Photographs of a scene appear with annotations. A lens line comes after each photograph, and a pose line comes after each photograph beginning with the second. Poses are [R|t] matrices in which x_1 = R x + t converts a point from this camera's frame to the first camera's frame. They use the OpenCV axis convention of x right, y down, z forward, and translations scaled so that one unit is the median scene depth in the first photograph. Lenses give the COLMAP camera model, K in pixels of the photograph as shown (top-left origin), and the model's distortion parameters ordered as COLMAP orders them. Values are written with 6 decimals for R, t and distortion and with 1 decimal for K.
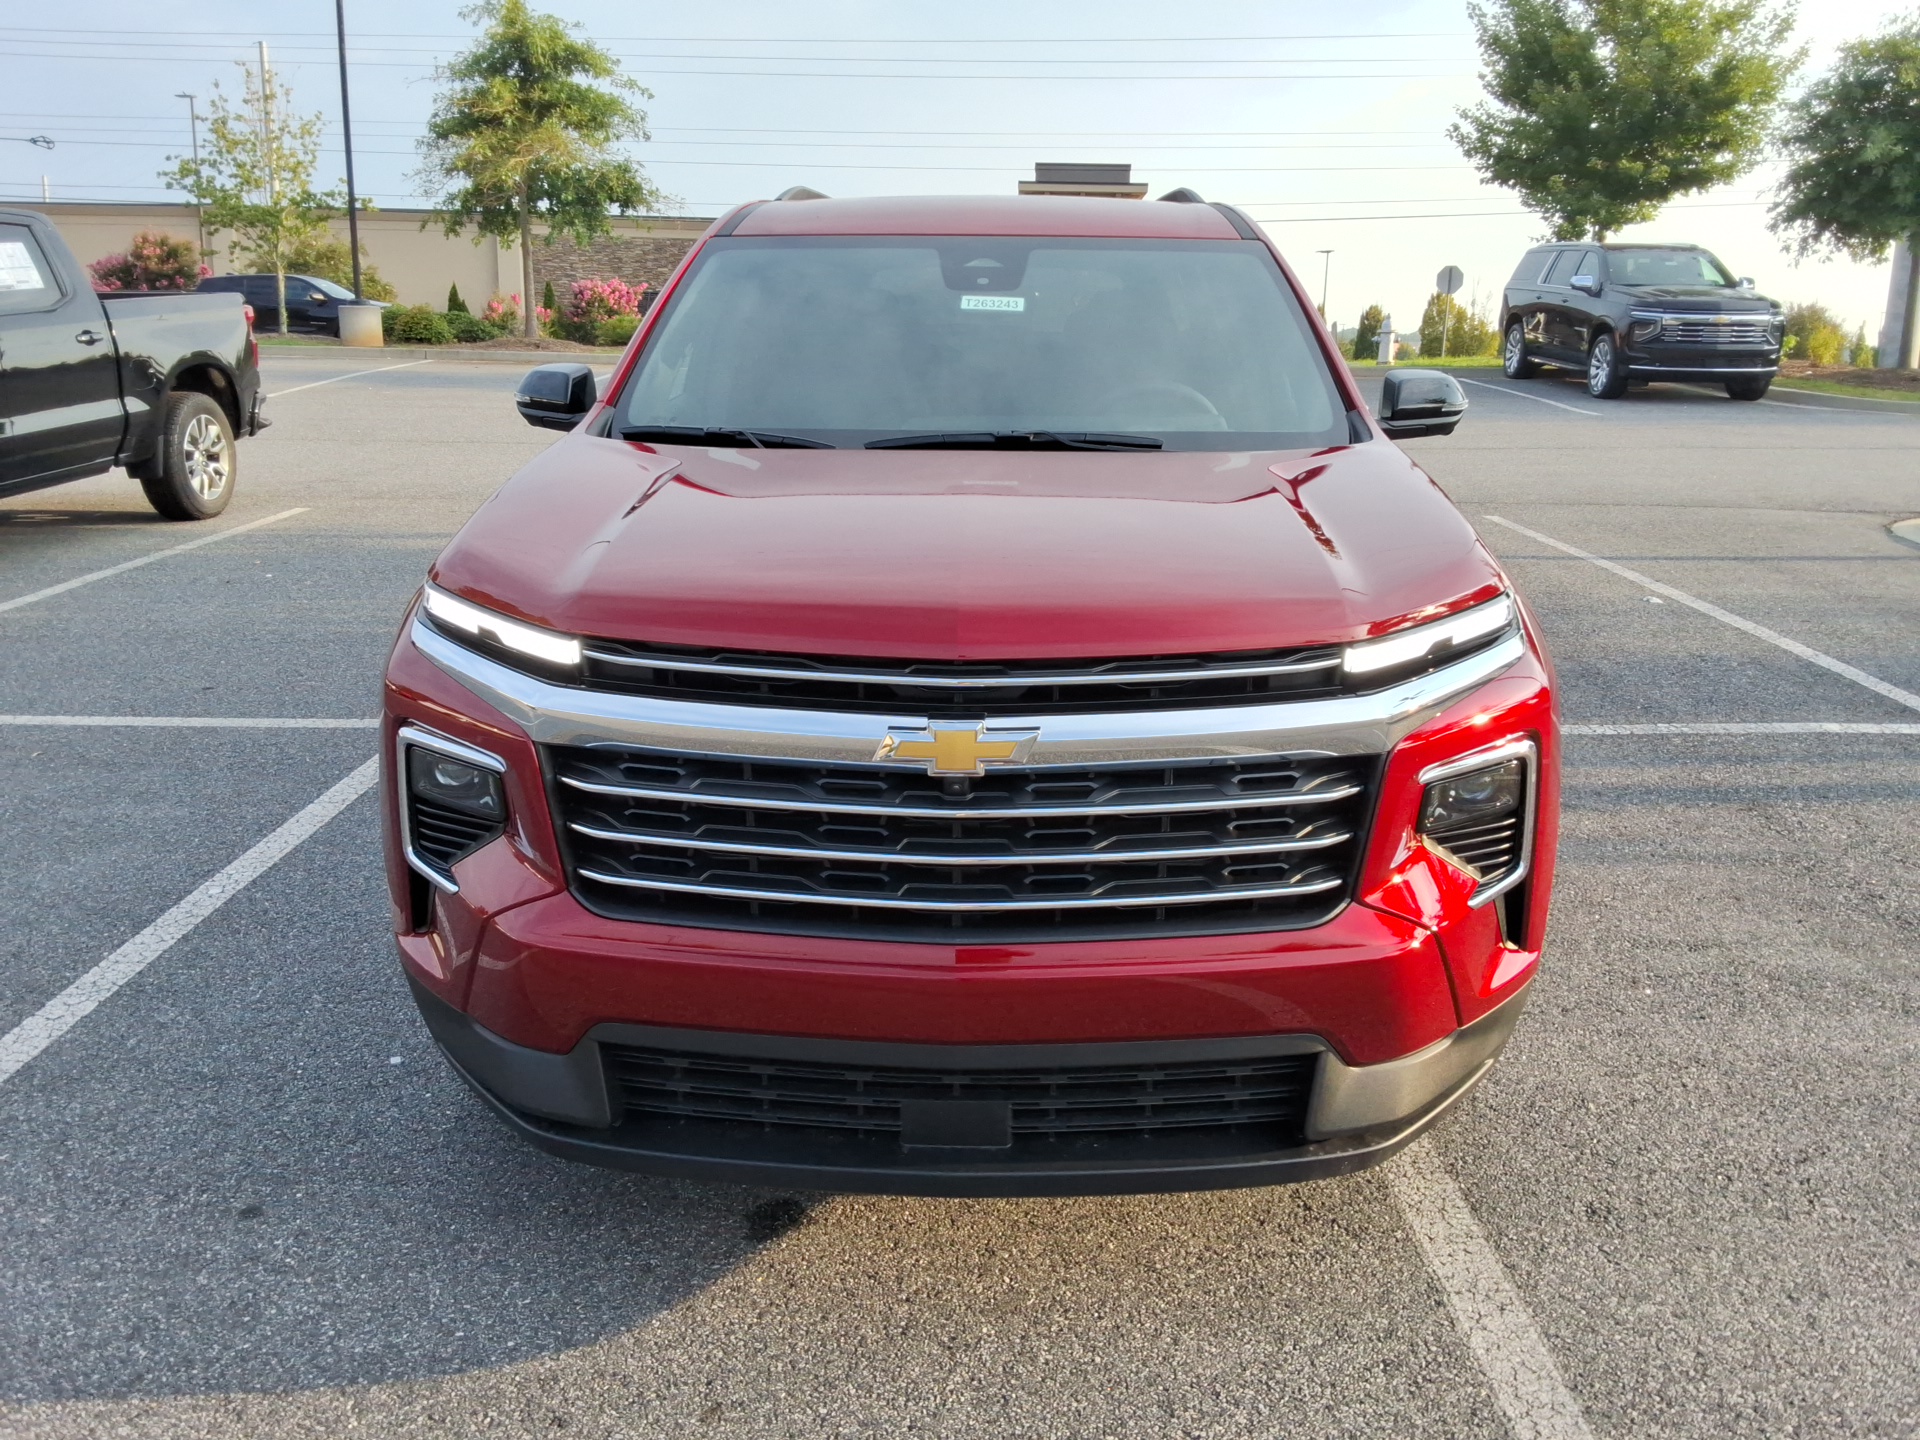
lens RADIAL K [[1528.4, 0, 978.0], [0, 1528.4, 713.8], [0, 0, 1]] dist [0.126867, -0.199974]
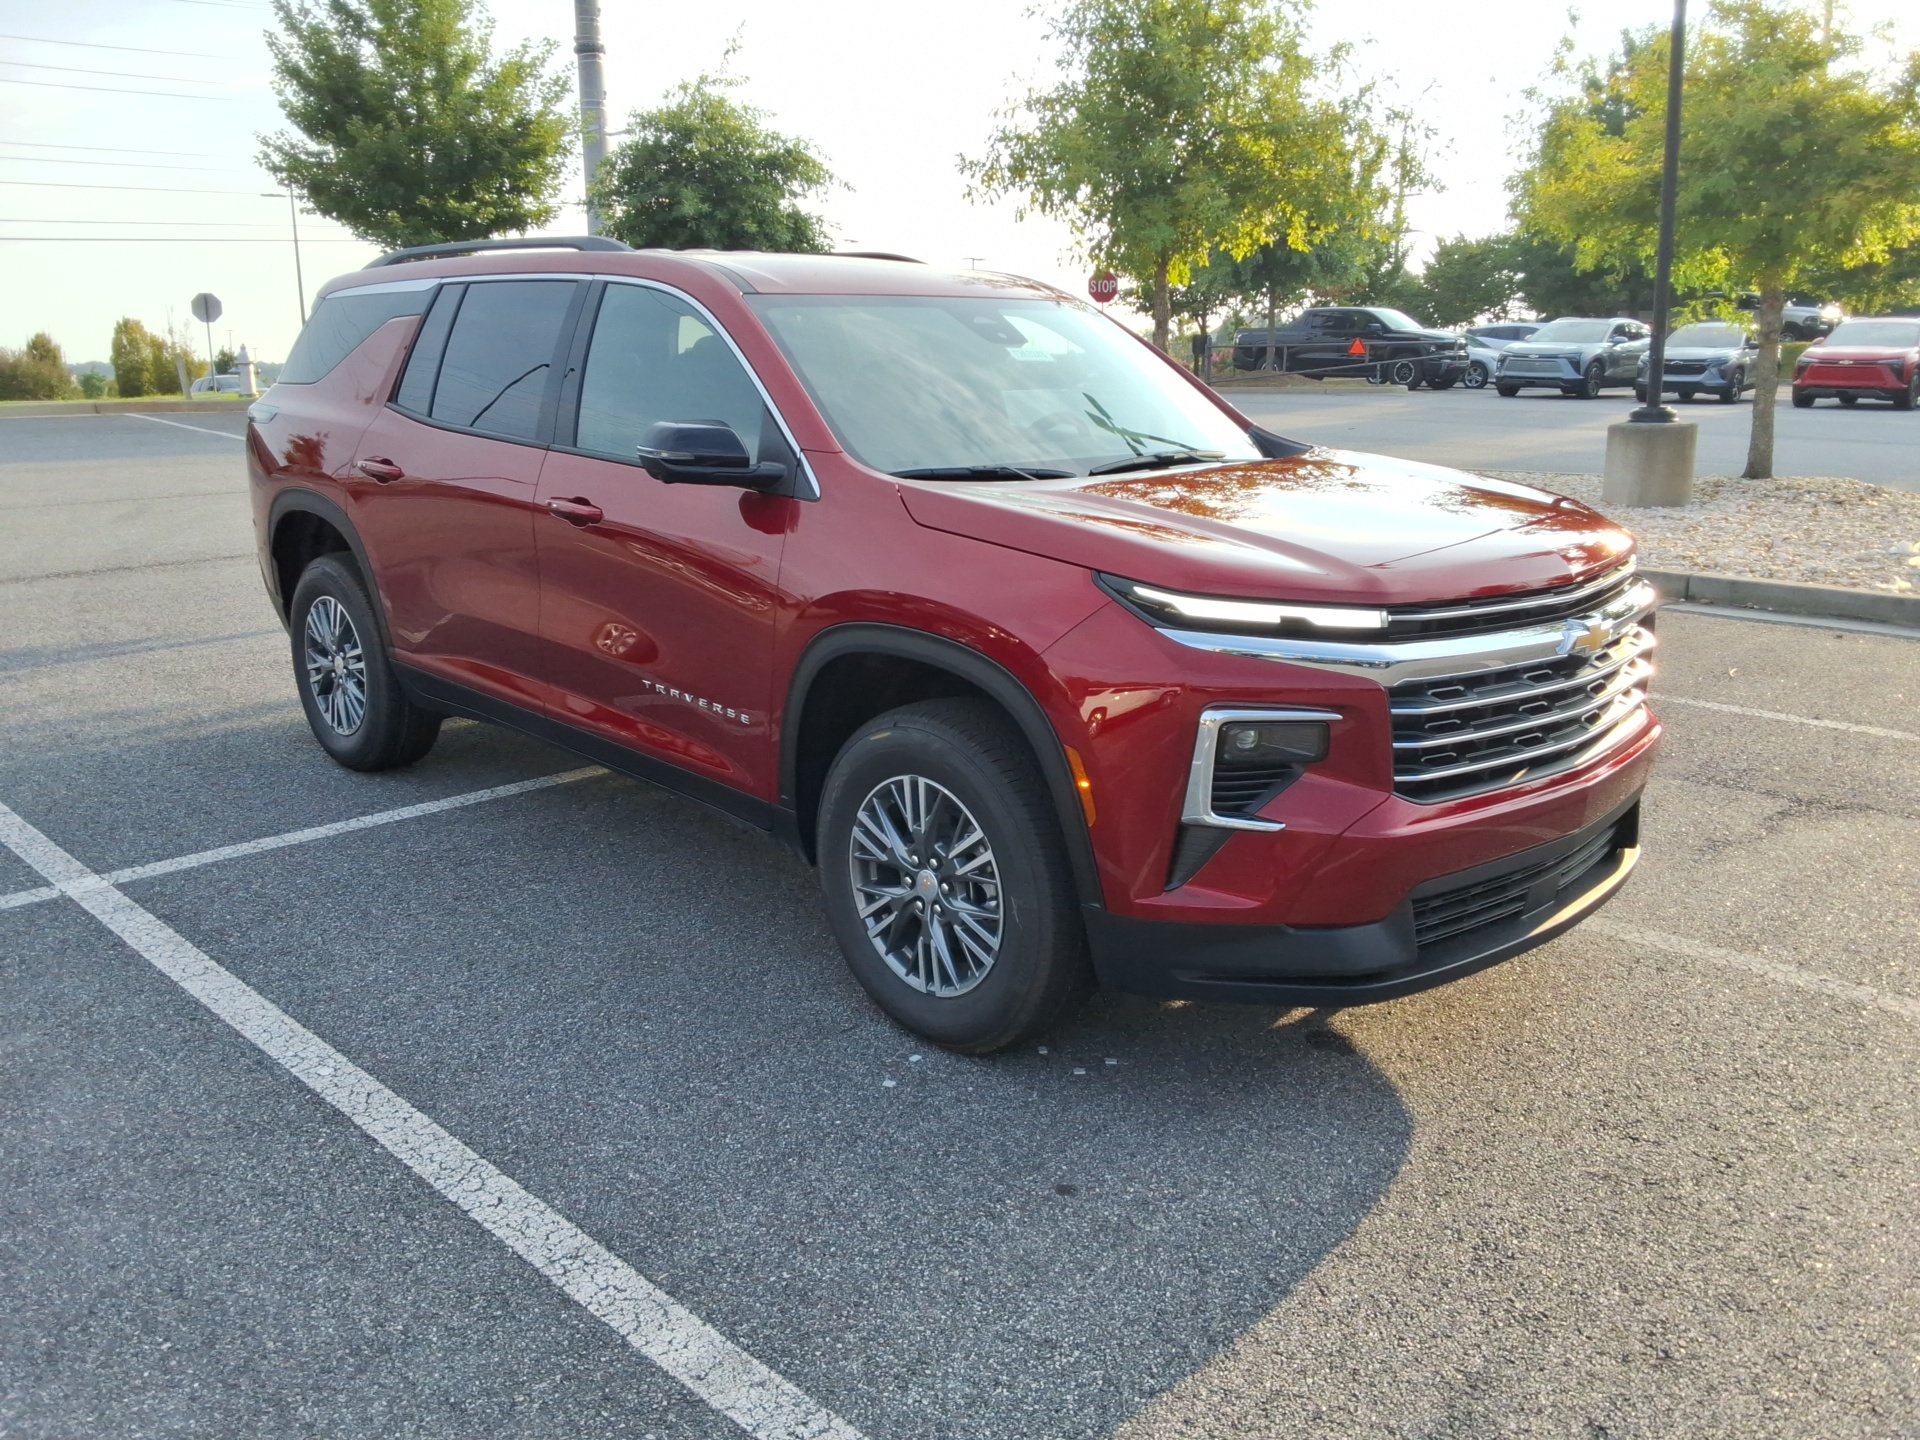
lens RADIAL K [[1528.4, 0, 978.0], [0, 1528.4, 713.8], [0, 0, 1]] dist [0.126867, -0.199974]
pose [[0.703987, -0.174172, 0.688525, -0.118173], [0.185850, 0.980859, 0.058099, -0.008366], [-0.685465, 0.087061, 0.722882, 0.022001]]
